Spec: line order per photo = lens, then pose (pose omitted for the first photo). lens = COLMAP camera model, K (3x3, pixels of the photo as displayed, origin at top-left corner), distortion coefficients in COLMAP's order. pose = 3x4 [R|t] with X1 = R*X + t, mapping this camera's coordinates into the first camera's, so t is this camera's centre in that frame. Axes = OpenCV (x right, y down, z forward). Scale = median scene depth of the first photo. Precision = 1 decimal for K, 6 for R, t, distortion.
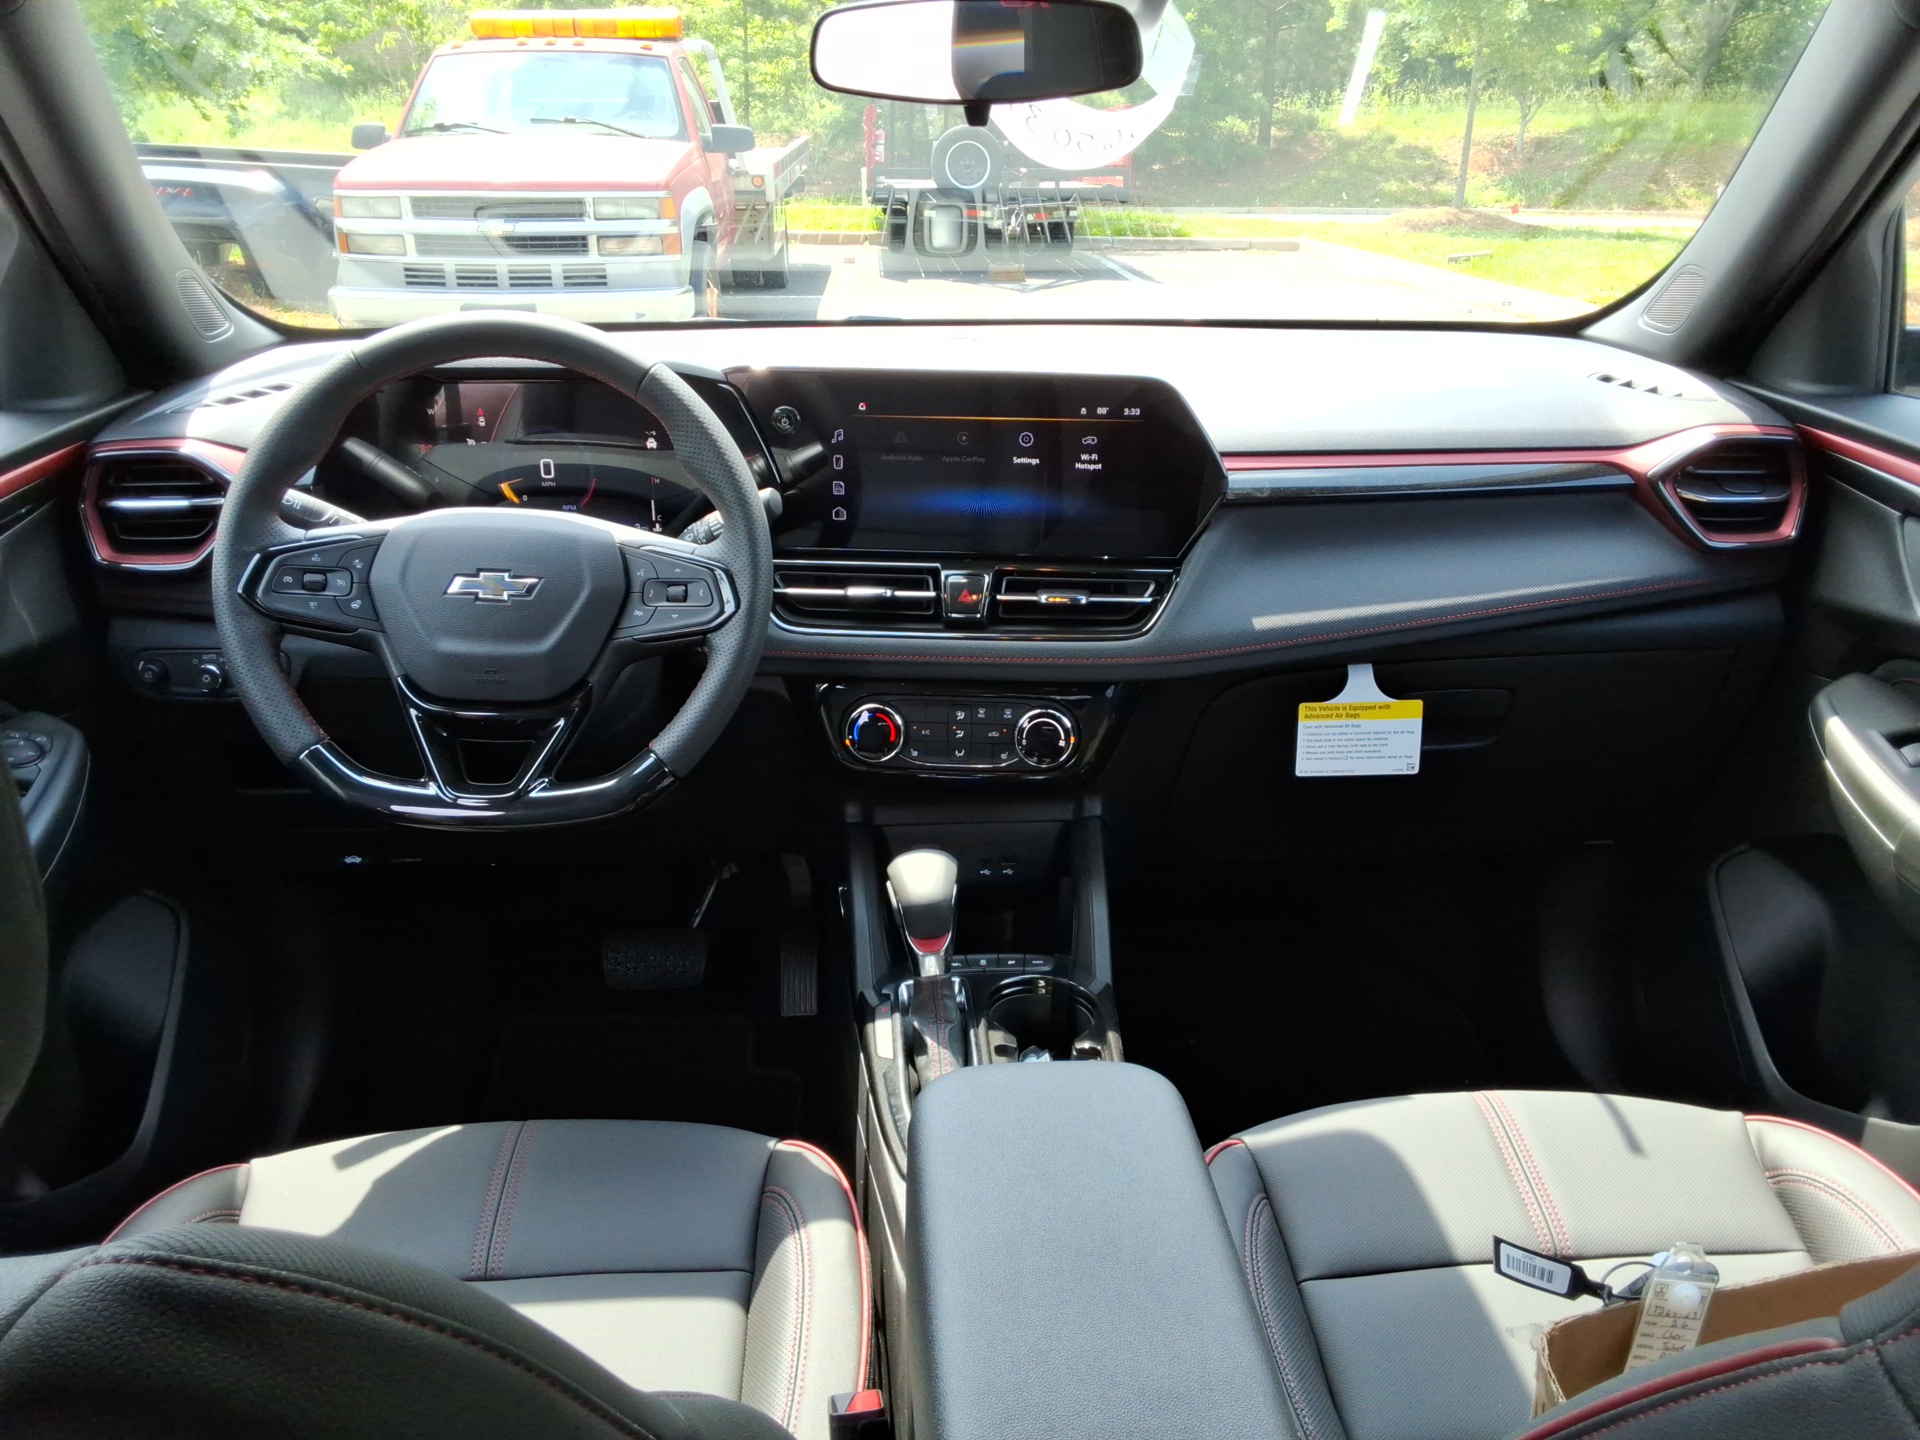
lens RADIAL K [[1568.4, 0, 967.6], [0, 1568.4, 712.2], [0, 0, 1]] dist [0.160162, -0.270718]
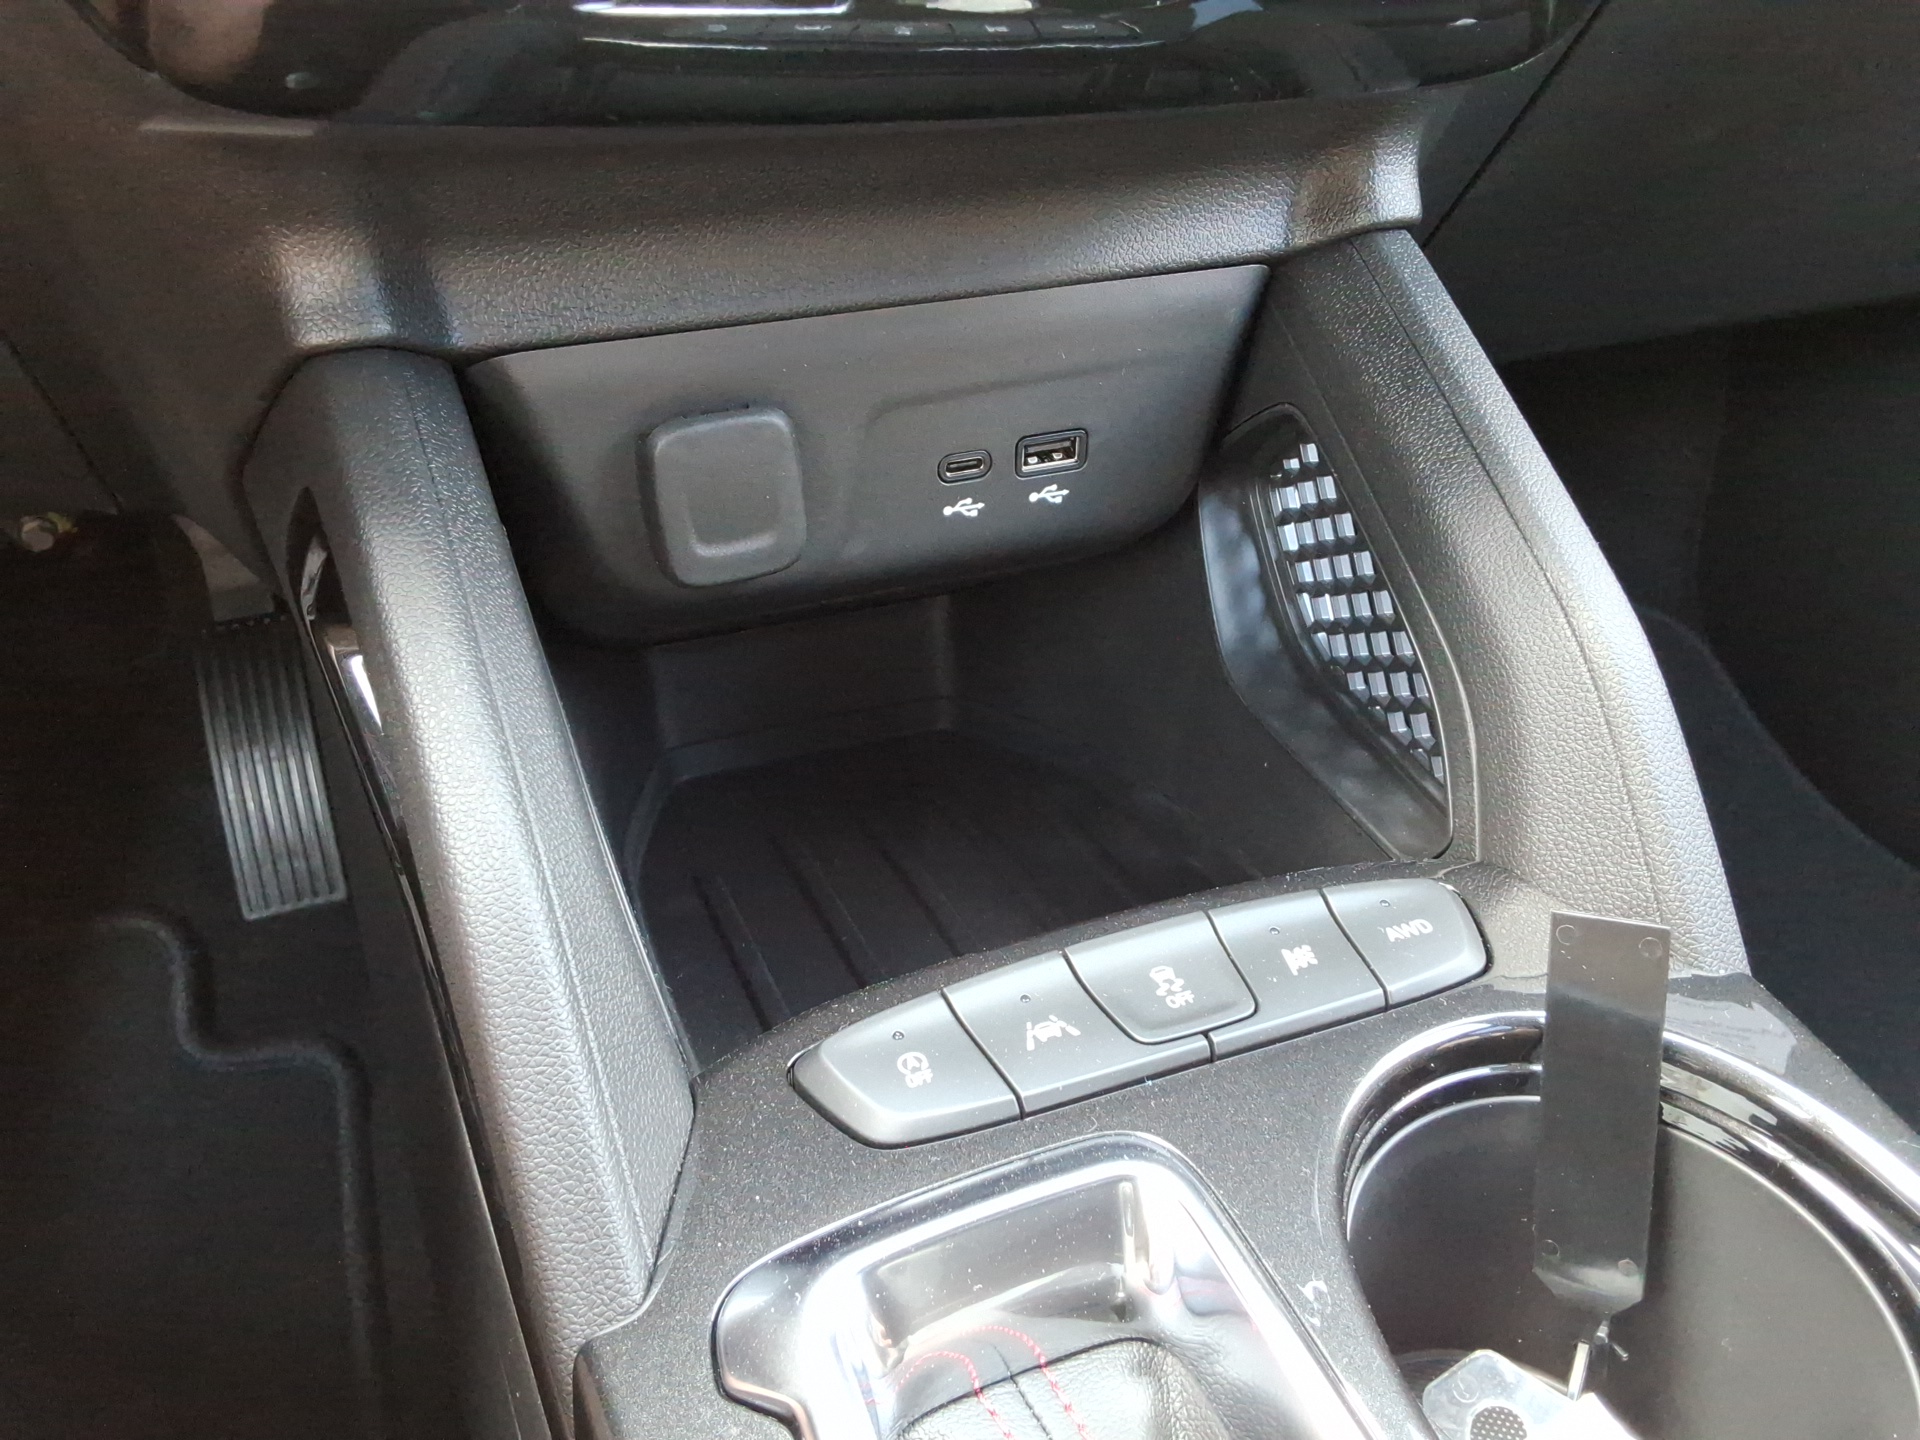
lens RADIAL K [[1585.0, 0, 976.2], [0, 1585.0, 711.7], [0, 0, 1]] dist [0.100676, -0.169145]
pose [[0.952220, -0.155956, 0.262591, -0.061613], [0.074929, 0.952810, 0.294176, 0.064186], [-0.296077, -0.260444, 0.918971, 0.827851]]
